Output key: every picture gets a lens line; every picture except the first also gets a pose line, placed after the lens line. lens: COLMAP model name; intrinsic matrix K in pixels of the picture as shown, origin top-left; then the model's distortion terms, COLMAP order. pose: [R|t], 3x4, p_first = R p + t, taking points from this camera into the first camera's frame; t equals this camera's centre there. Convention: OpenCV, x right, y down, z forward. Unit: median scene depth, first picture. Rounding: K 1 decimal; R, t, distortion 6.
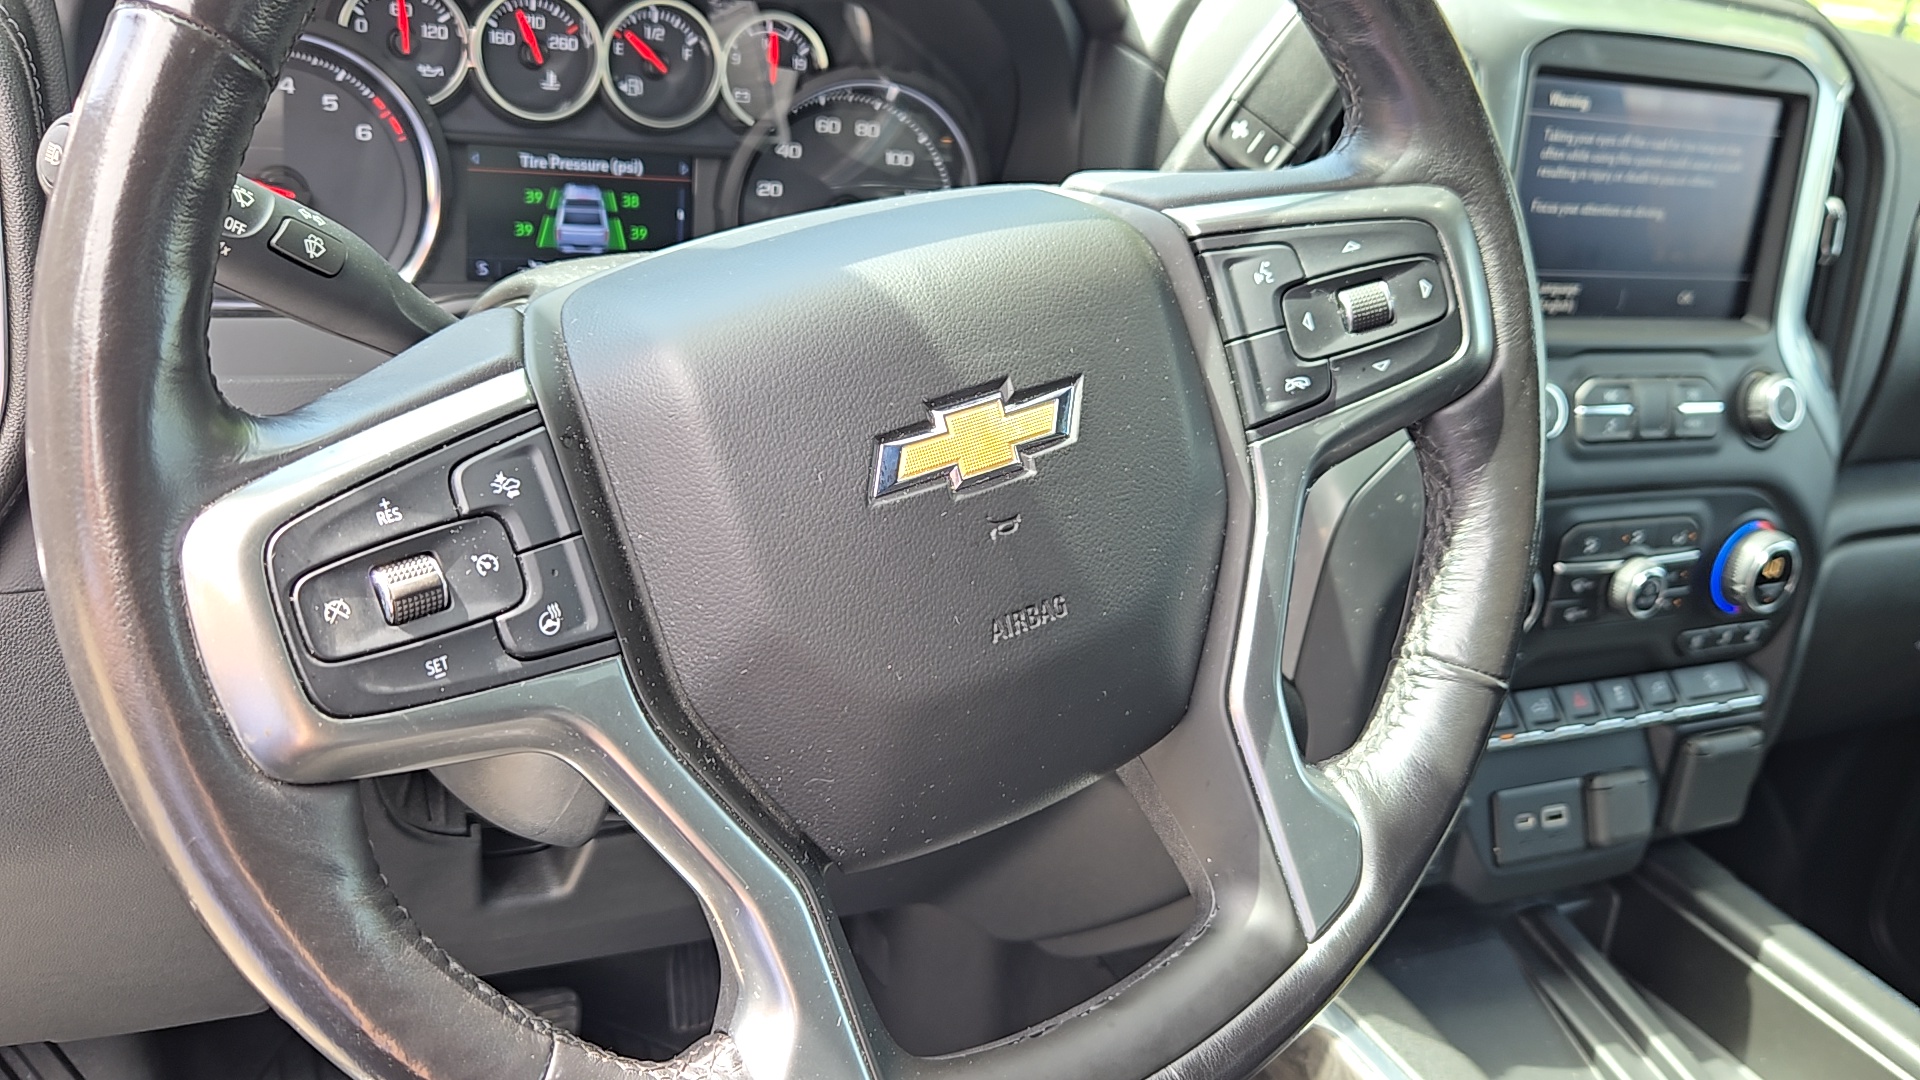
lens RADIAL K [[1603.2, 0, 954.5], [0, 1603.2, 536.0], [0, 0, 1]] dist [-0.010548, -0.001466]
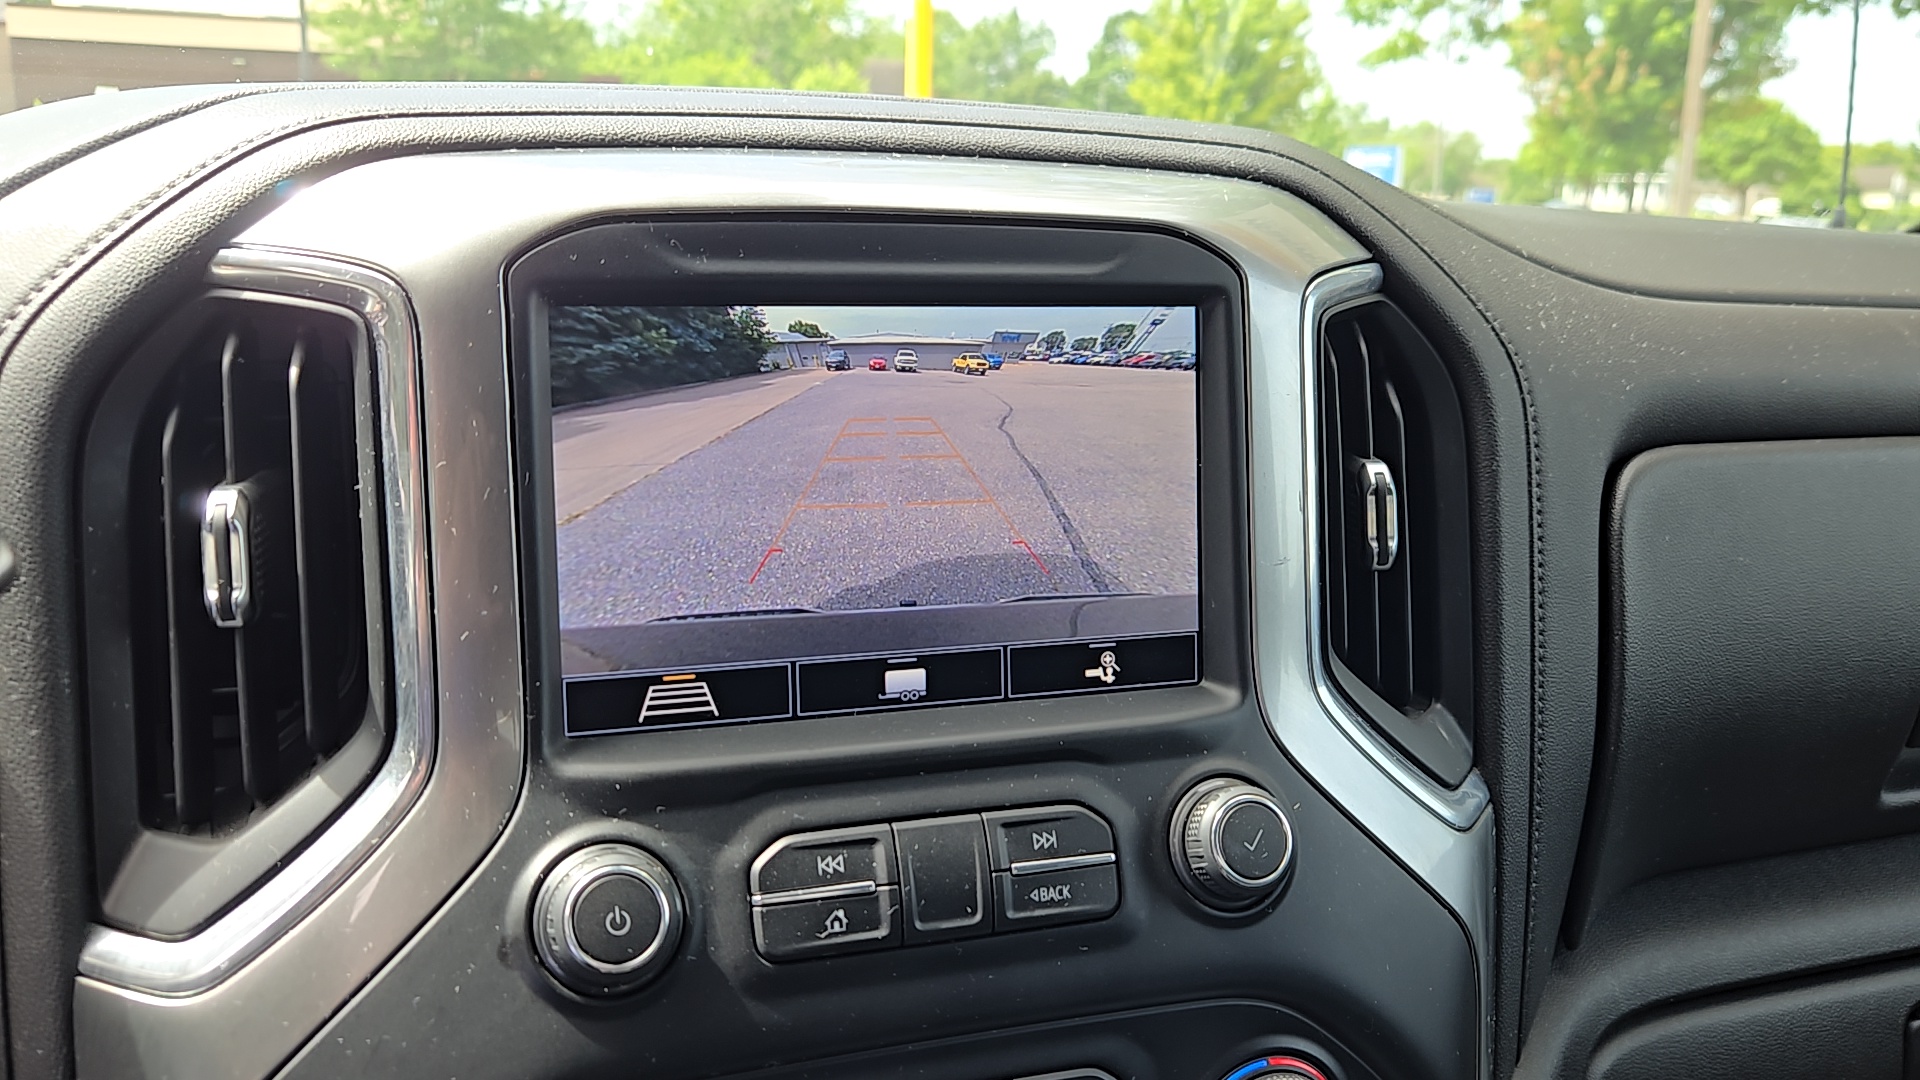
lens RADIAL K [[1652.2, 0, 964.1], [0, 1652.2, 482.8], [0, 0, 1]] dist [-0.038128, -0.002618]
pose [[0.988032, -0.095476, -0.121152, 0.920011], [0.063114, 0.966891, -0.247261, -0.124123], [0.140749, 0.236655, 0.961345, 0.785496]]
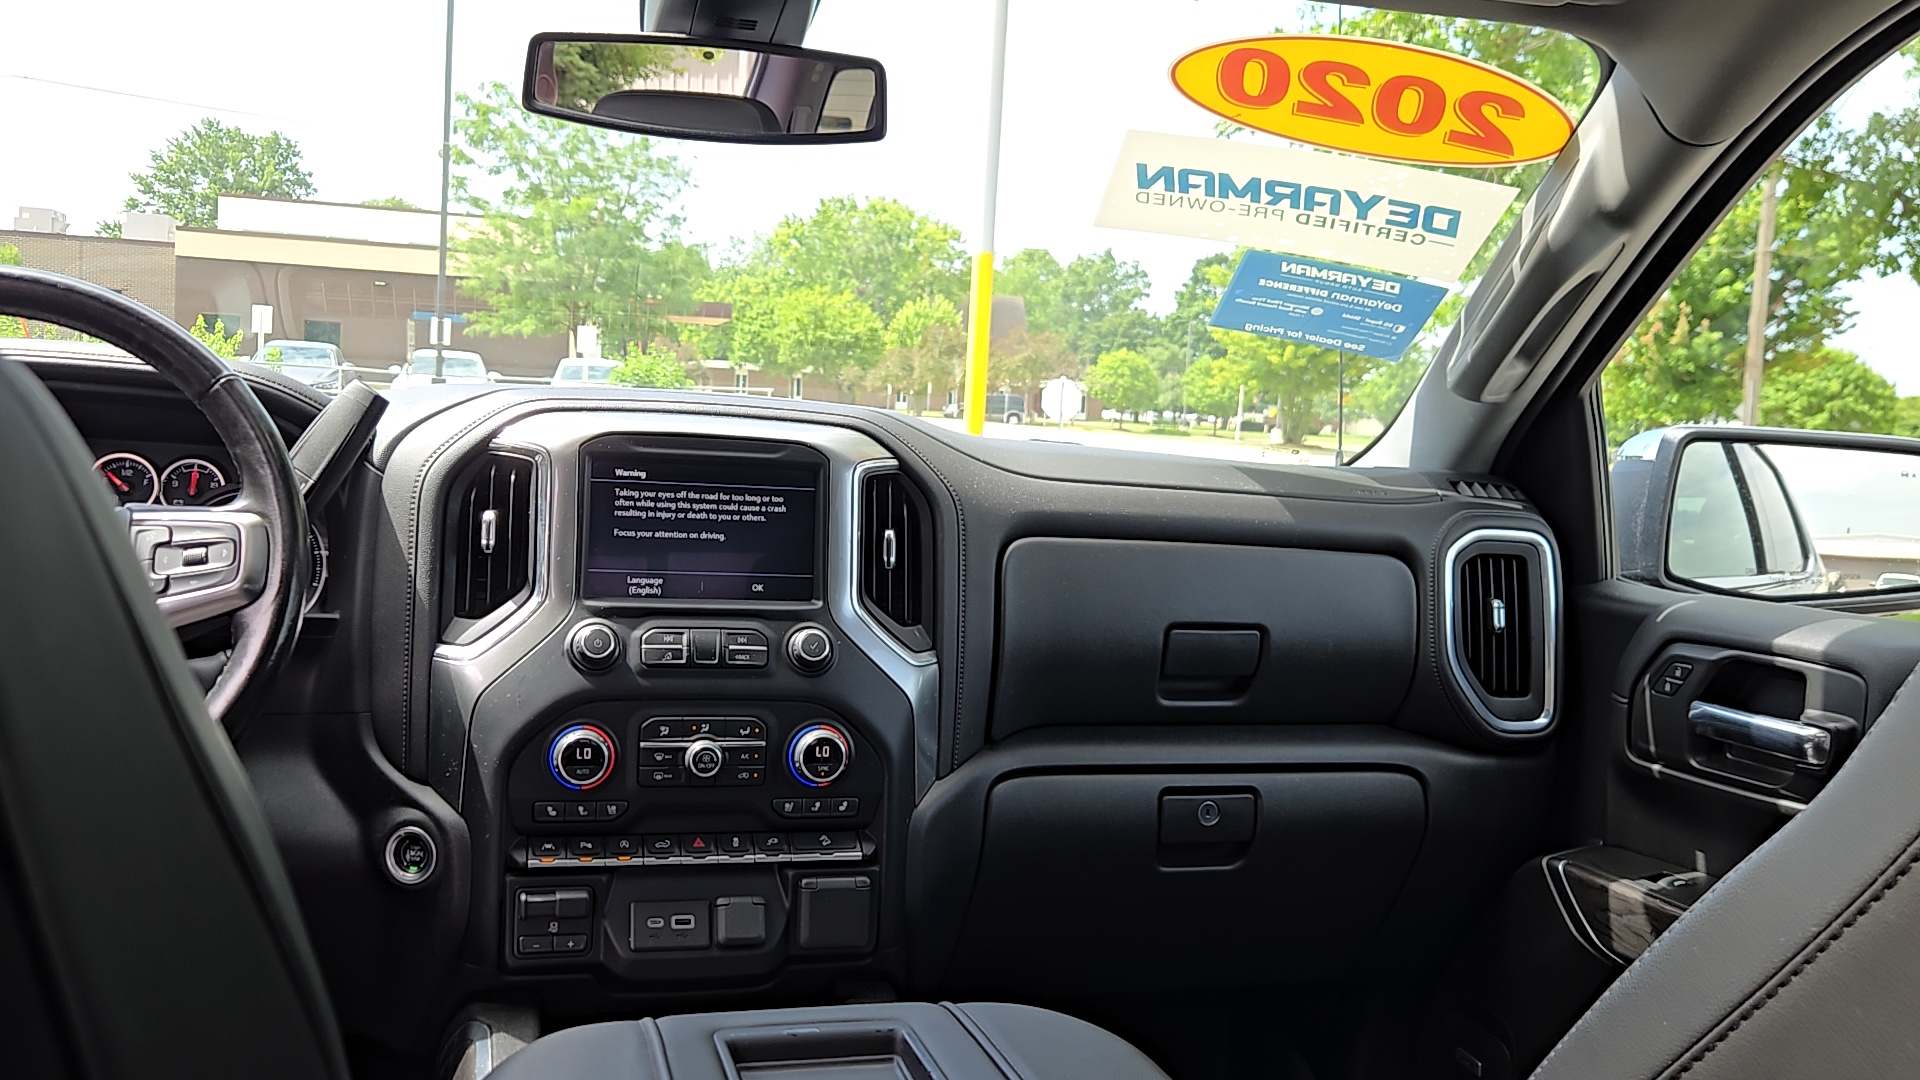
lens RADIAL K [[1601.8, 0, 957.0], [0, 1601.8, 532.5], [0, 0, 1]] dist [0.007321, -0.000027]
pose [[0.982915, -0.075171, -0.168009, 1.719358], [0.012046, 0.937116, -0.348811, 0.681843], [0.183664, 0.340828, 0.922011, -0.897907]]
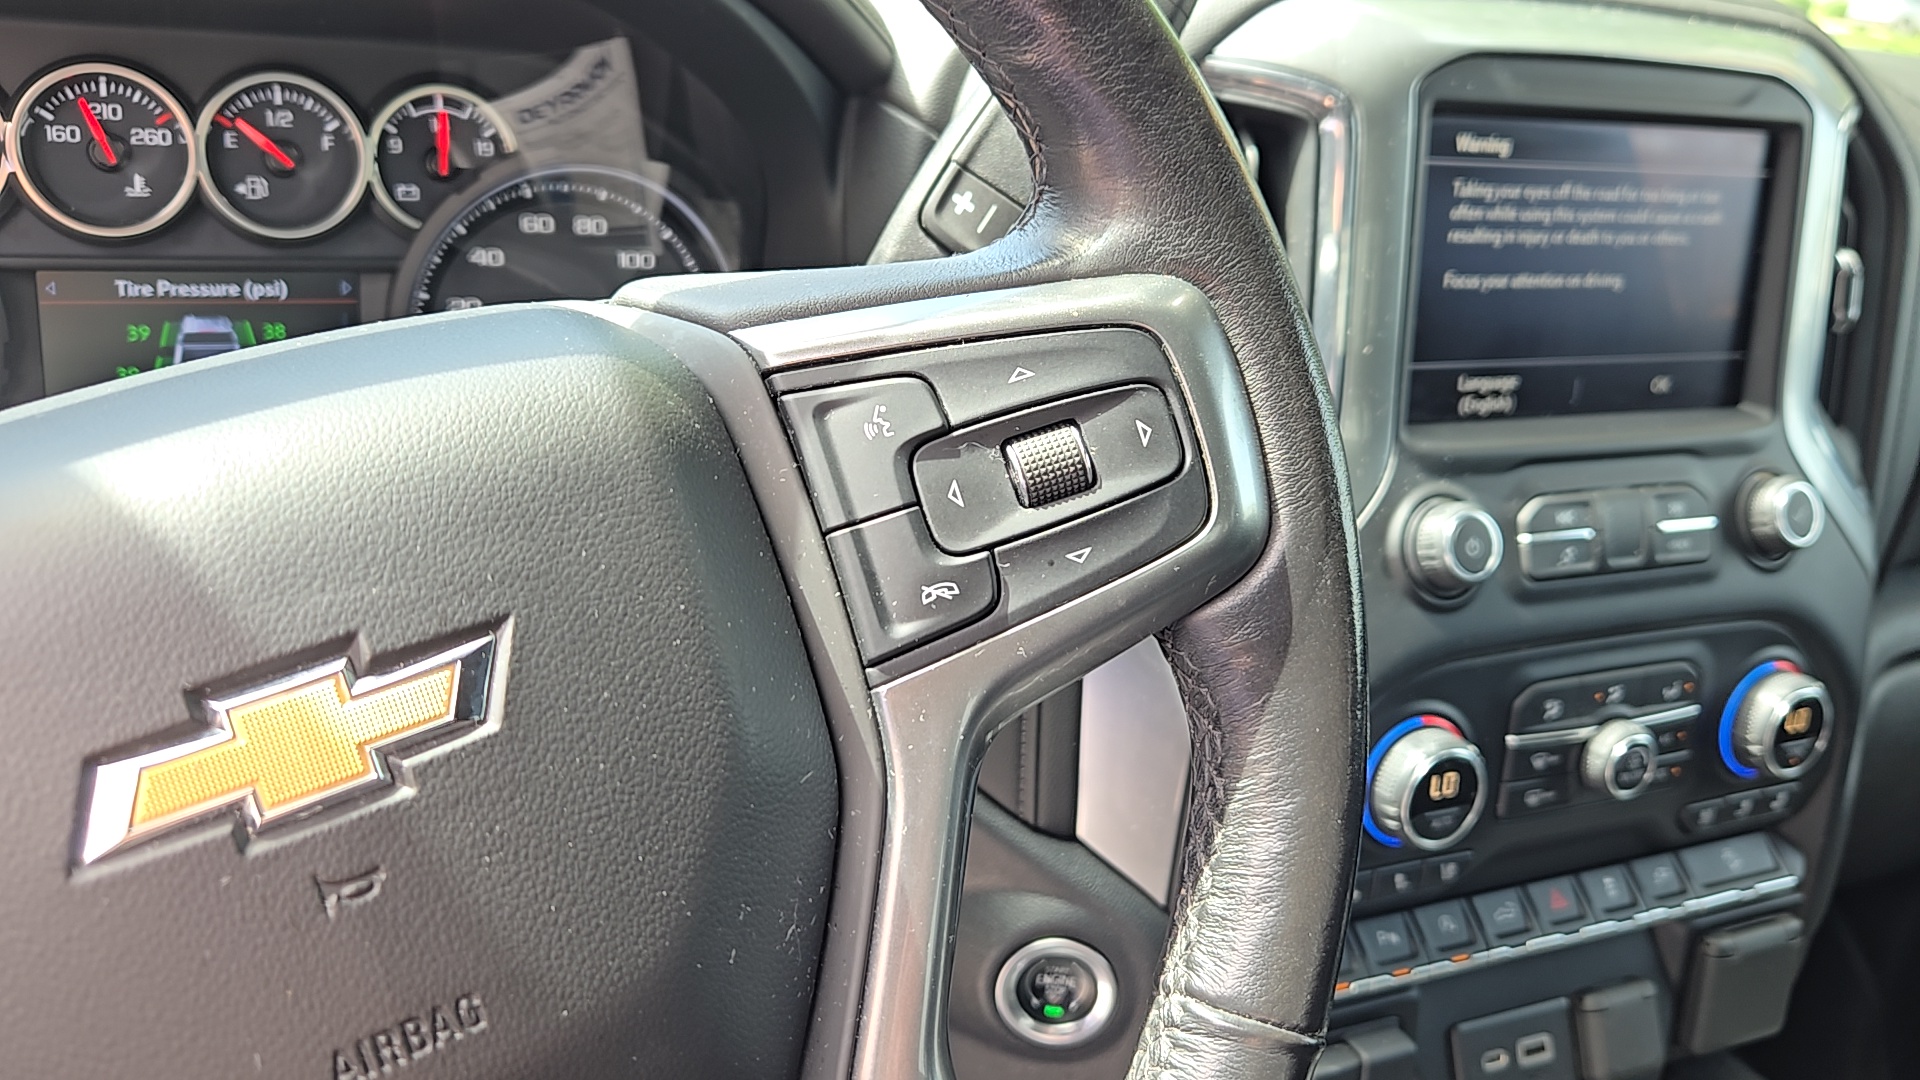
lens RADIAL K [[1611.7, 0, 958.2], [0, 1611.7, 541.3], [0, 0, 1]] dist [-0.011849, -0.004428]
pose [[0.998521, -0.042685, -0.033677, 0.246336], [0.040935, 0.997858, -0.051033, -0.083326], [0.035783, 0.049578, 0.998129, 0.365597]]
